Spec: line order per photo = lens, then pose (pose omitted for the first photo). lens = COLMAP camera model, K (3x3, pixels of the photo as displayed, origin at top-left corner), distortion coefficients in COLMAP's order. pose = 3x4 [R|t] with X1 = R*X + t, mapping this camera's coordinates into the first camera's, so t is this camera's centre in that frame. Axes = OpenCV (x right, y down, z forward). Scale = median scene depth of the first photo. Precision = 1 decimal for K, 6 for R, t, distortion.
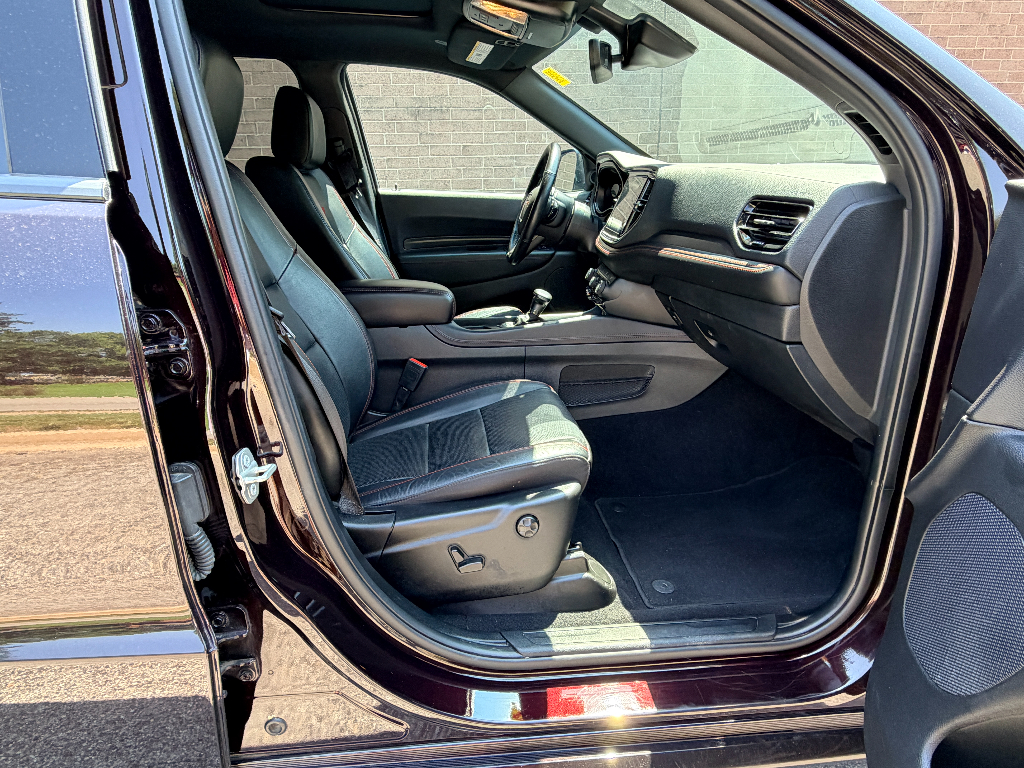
lens RADIAL K [[597.2, 0, 512.0], [0, 597.2, 384.0], [0, 0, 1]] dist [-0.000719, -0.000478]
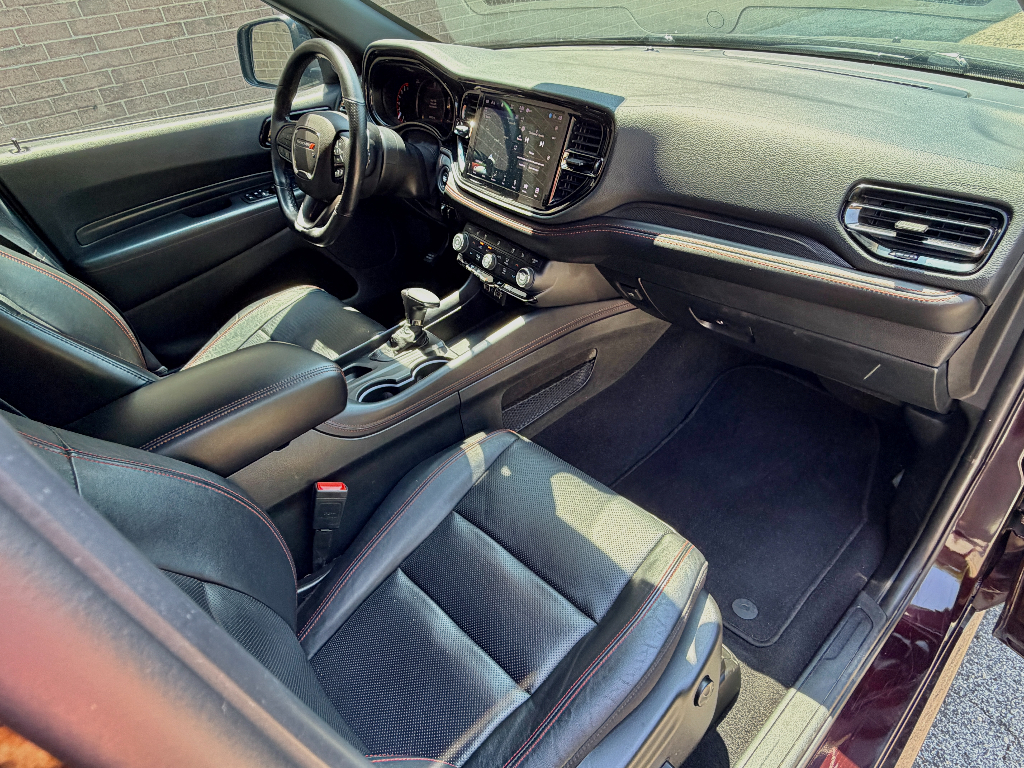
lens RADIAL K [[597.2, 0, 512.0], [0, 597.2, 384.0], [0, 0, 1]] dist [-0.000719, -0.000478]
pose [[0.794855, -0.400255, 0.456072, -0.340442], [0.249868, 0.900819, 0.355094, -0.423779], [-0.552966, -0.168291, 0.816031, 0.560817]]
